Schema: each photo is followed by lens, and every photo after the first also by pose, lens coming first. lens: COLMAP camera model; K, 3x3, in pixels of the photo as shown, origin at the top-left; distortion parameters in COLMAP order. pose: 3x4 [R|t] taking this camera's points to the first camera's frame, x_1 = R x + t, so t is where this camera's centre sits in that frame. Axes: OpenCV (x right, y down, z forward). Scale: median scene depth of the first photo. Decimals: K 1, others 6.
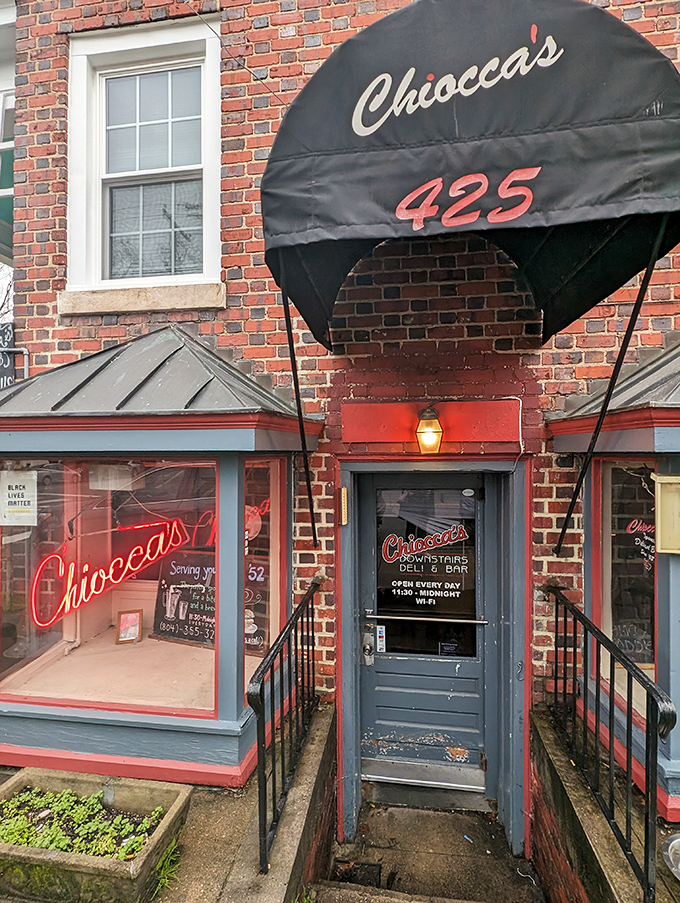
lens RADIAL K [[371.4, 0, 346.1], [0, 371.4, 456.5], [0, 0, 1]] dist [0.001226, 0.000372]
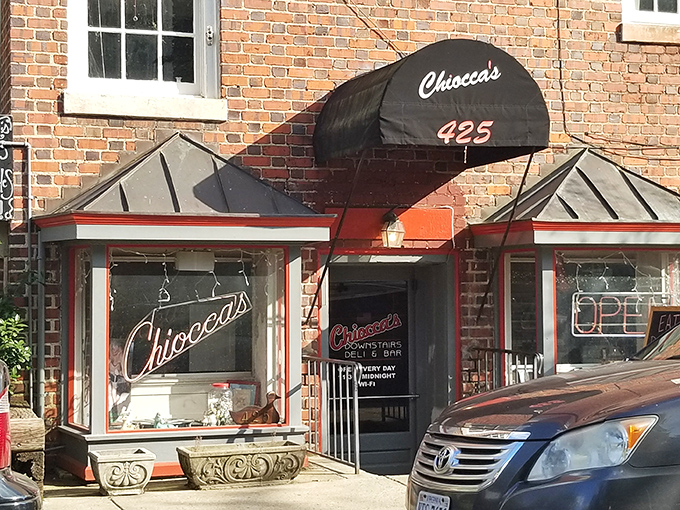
lens RADIAL K [[510.5, 0, 338.3], [0, 510.5, 254.7], [0, 0, 1]] dist [0.008324, 0.004510]
pose [[0.949739, 0.005089, 0.313001, -0.701772], [0.001047, 0.999811, -0.019434, 0.067172], [-0.313041, 0.018785, 0.949554, -0.869423]]
